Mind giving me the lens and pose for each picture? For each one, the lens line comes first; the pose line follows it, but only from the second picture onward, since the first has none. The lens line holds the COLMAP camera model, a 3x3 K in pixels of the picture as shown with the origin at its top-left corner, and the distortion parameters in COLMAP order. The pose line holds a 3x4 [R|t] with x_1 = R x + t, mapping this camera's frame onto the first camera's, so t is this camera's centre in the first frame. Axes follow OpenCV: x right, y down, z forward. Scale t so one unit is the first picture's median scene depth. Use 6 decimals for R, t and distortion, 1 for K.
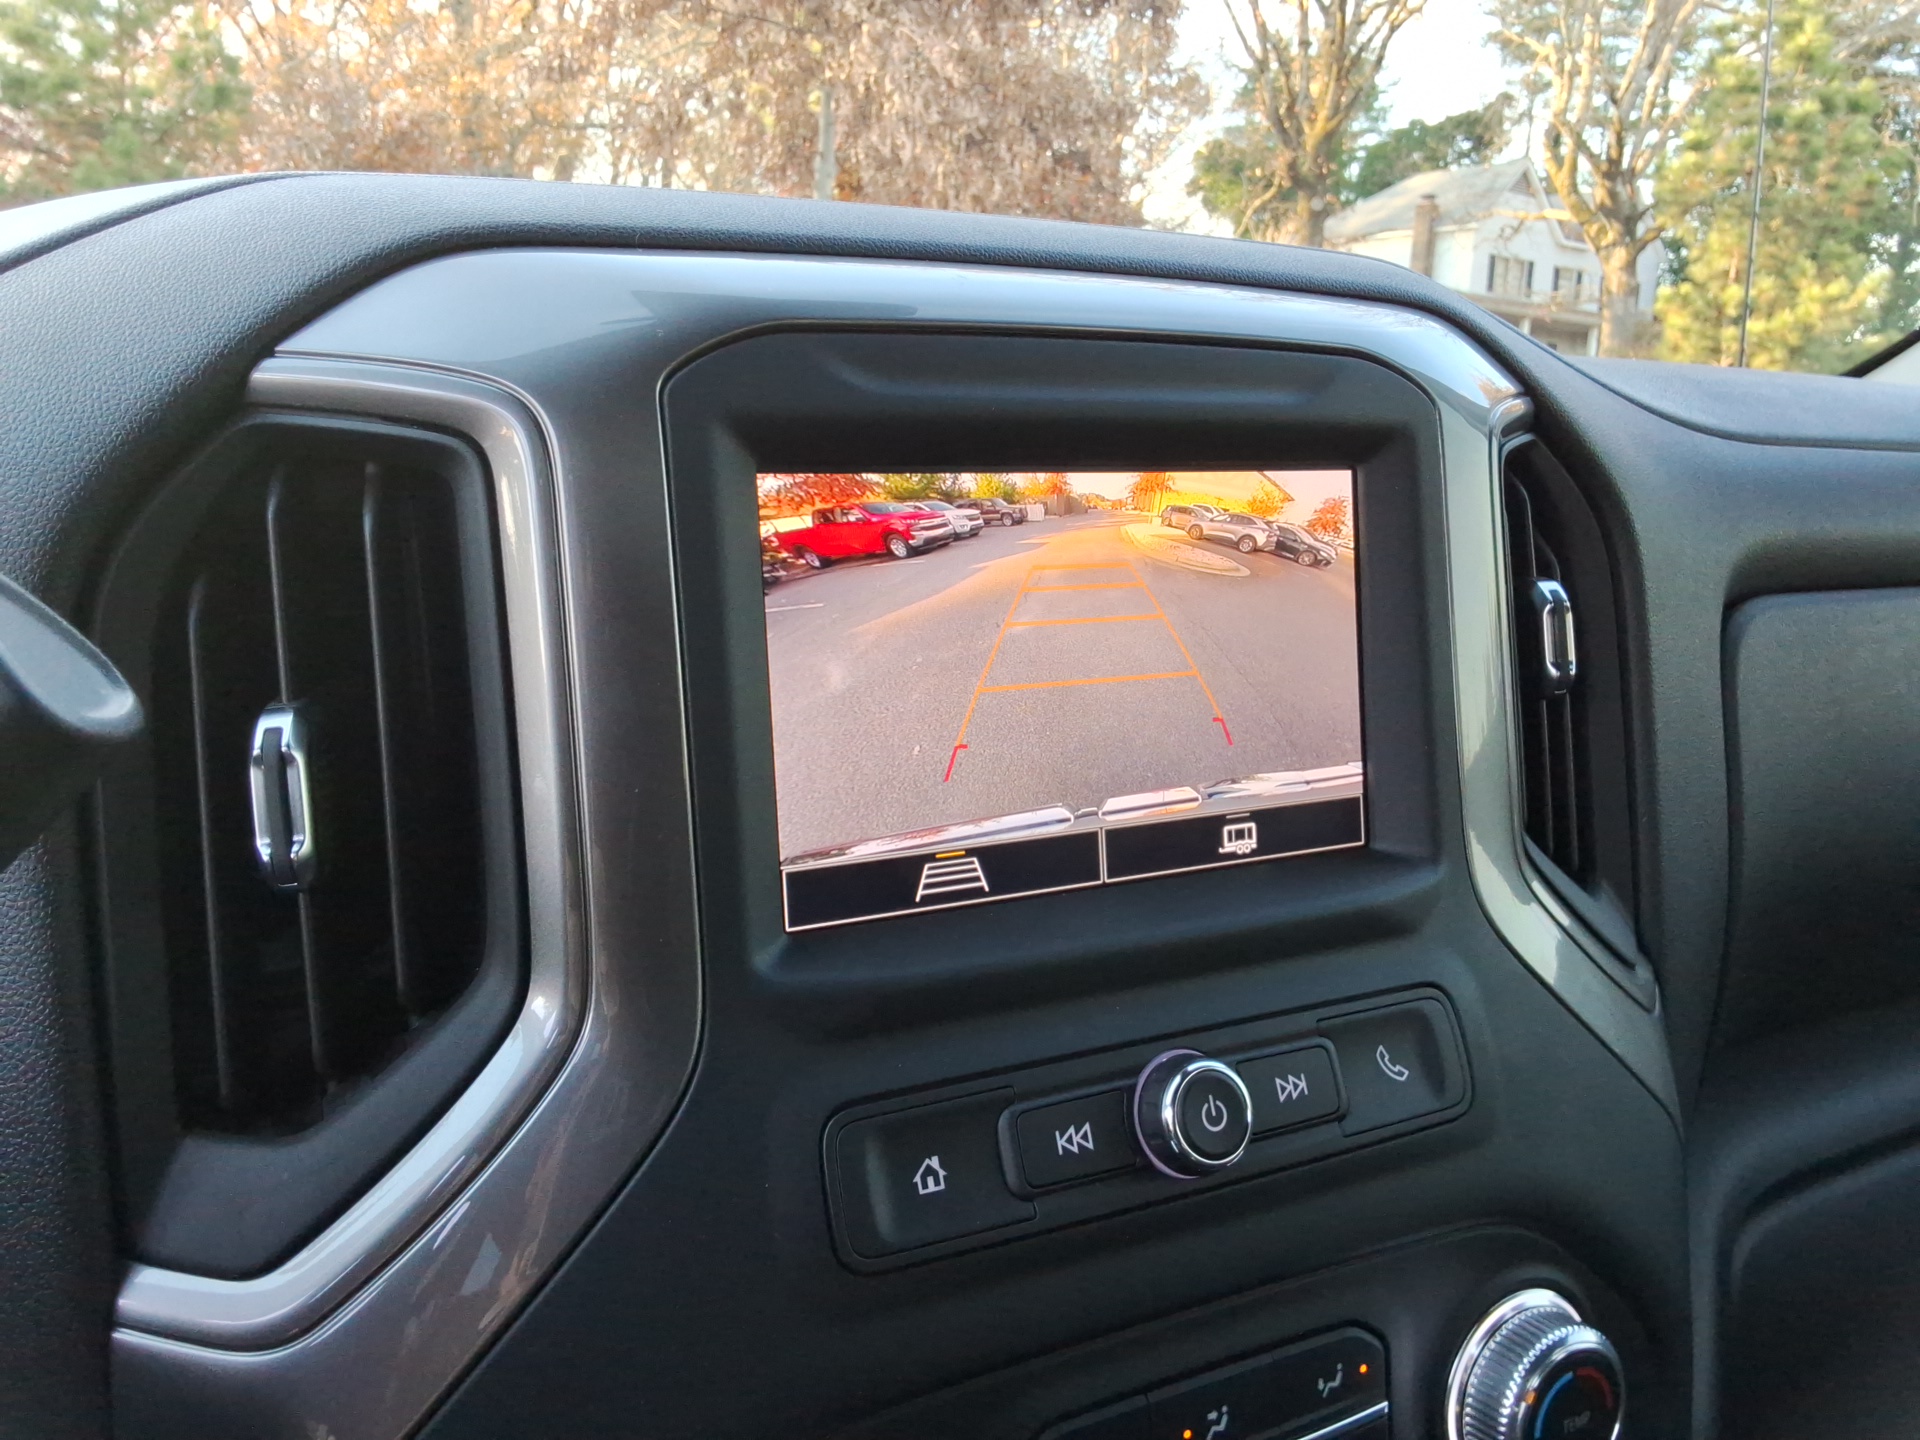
lens RADIAL K [[1550.2, 0, 980.0], [0, 1550.2, 690.4], [0, 0, 1]] dist [0.115444, -0.174352]
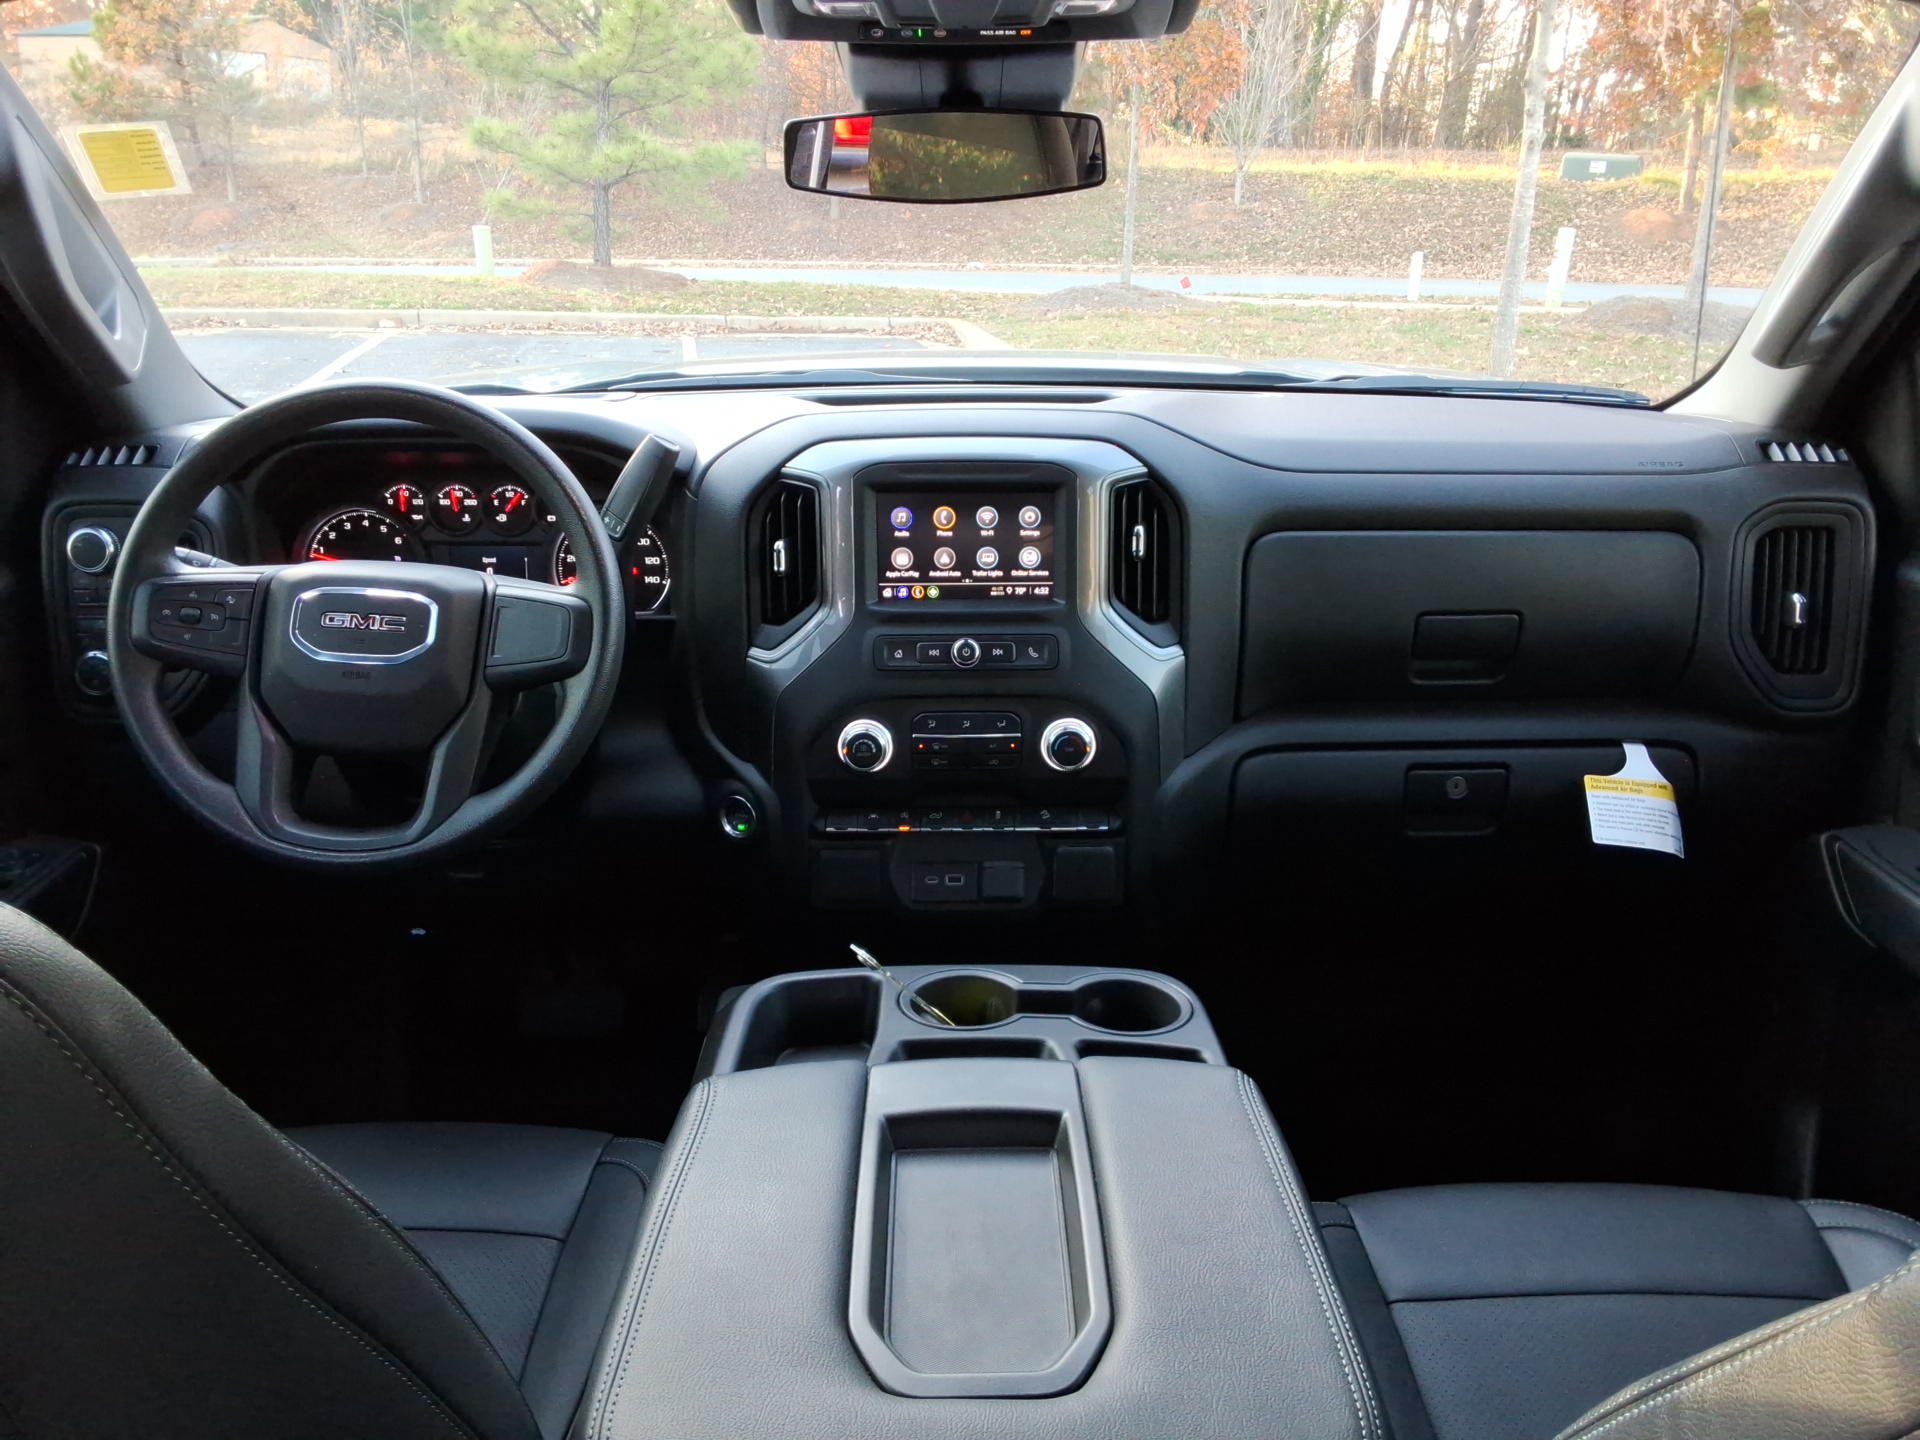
lens RADIAL K [[1550.2, 0, 972.7], [0, 1550.2, 707.2], [0, 0, 1]] dist [0.115444, -0.174352]
pose [[0.885598, 0.127298, -0.446667, 0.118790], [-0.063139, 0.985775, 0.155758, -0.013747], [0.460141, -0.109737, 0.881038, -0.156862]]
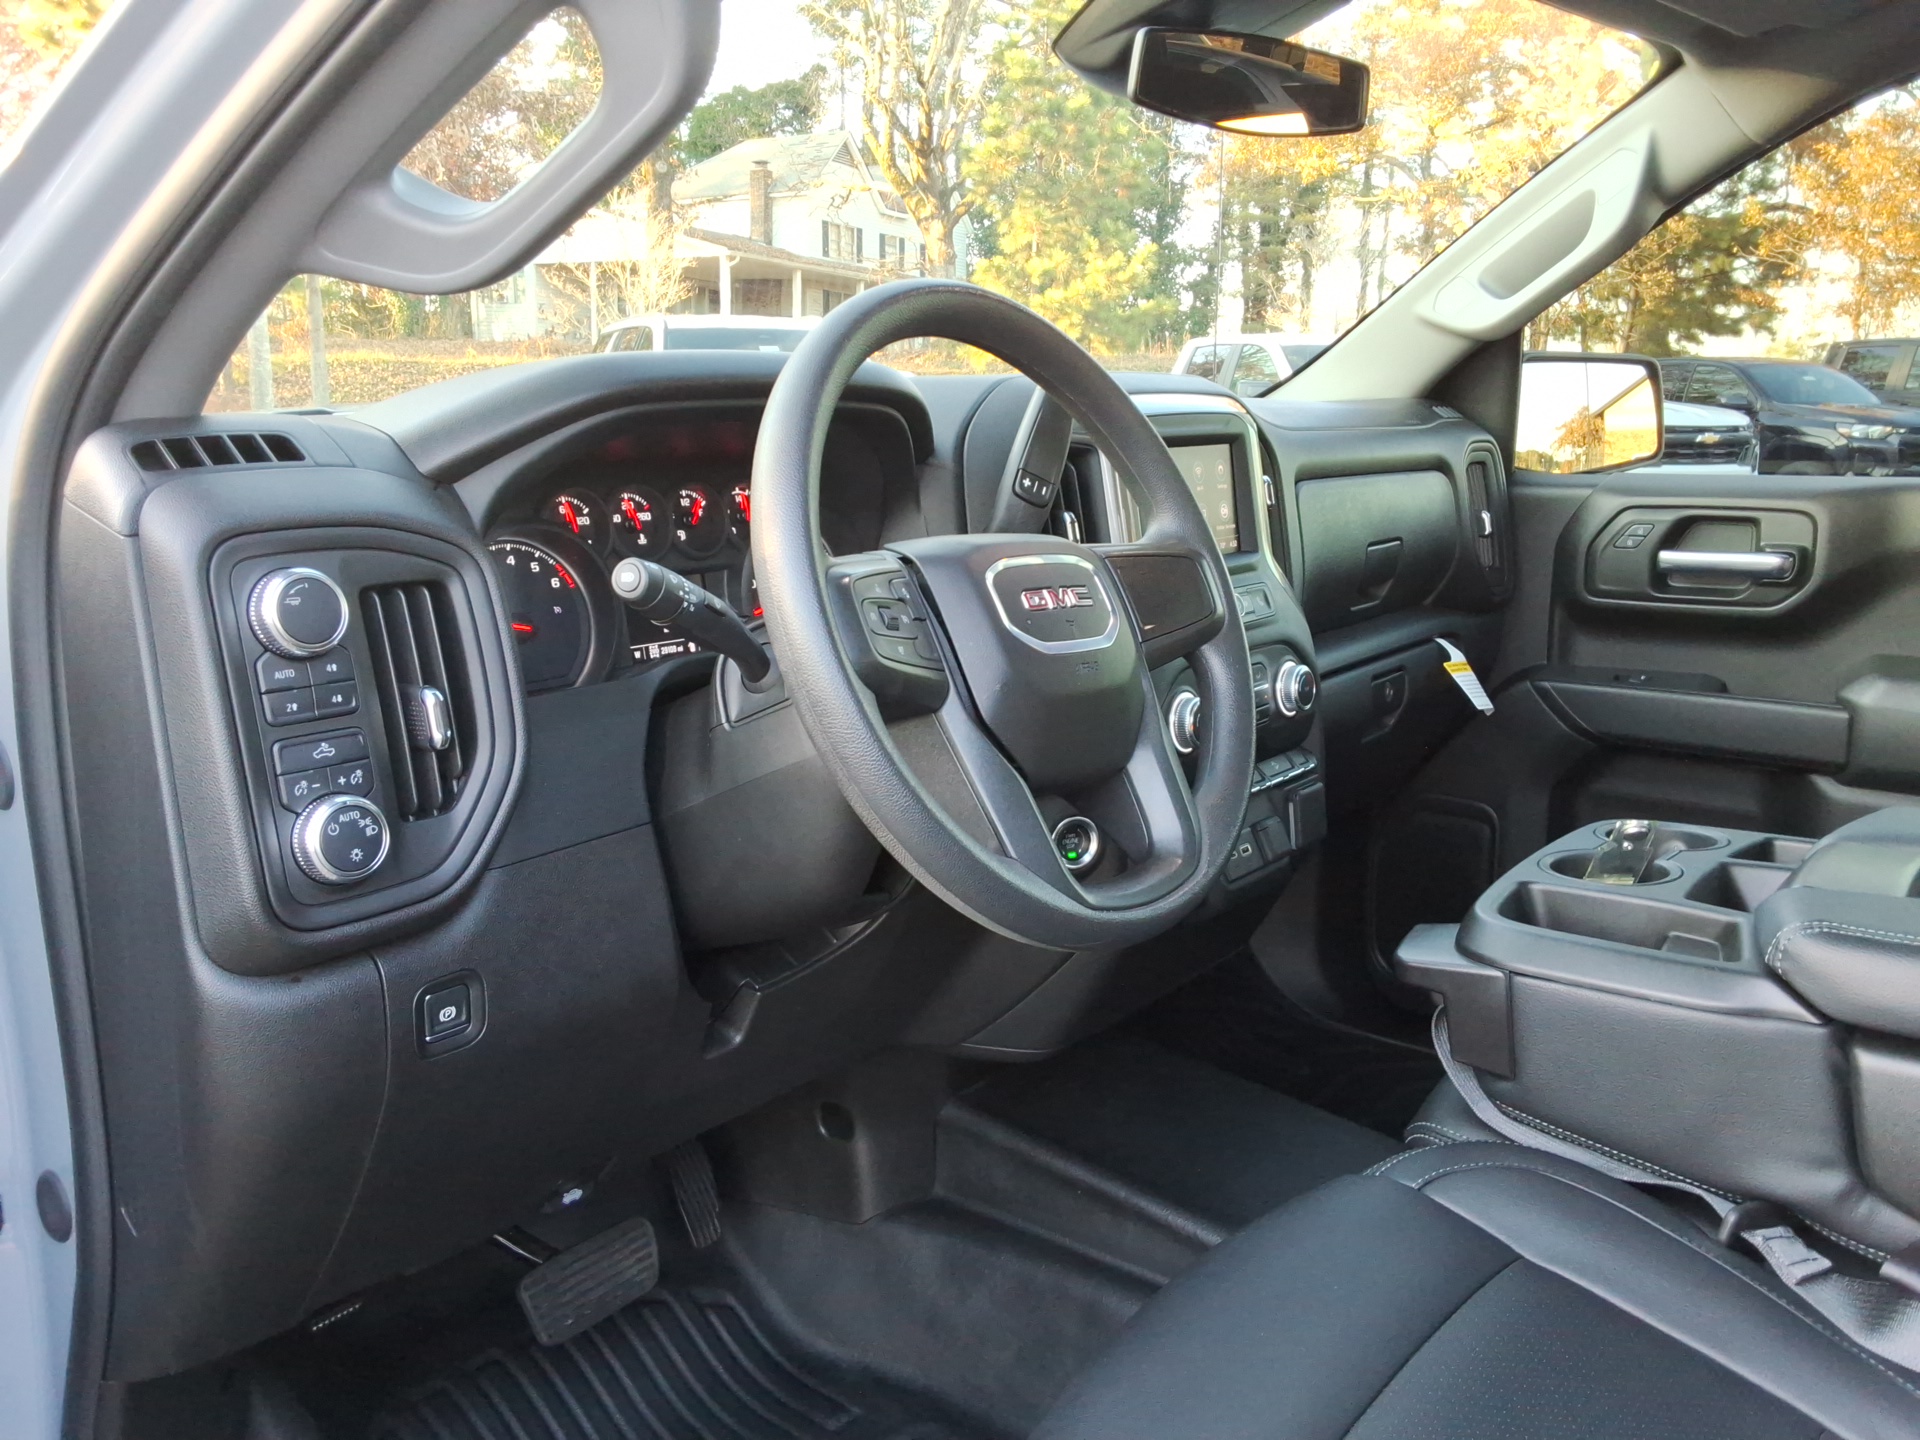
lens RADIAL K [[1550.2, 0, 958.7], [0, 1550.2, 693.5], [0, 0, 1]] dist [0.115444, -0.174352]
pose [[0.923431, -0.093058, 0.372311, -0.118445], [0.082688, 0.995614, 0.043763, 0.014918], [-0.374750, -0.009626, 0.927076, -0.142354]]
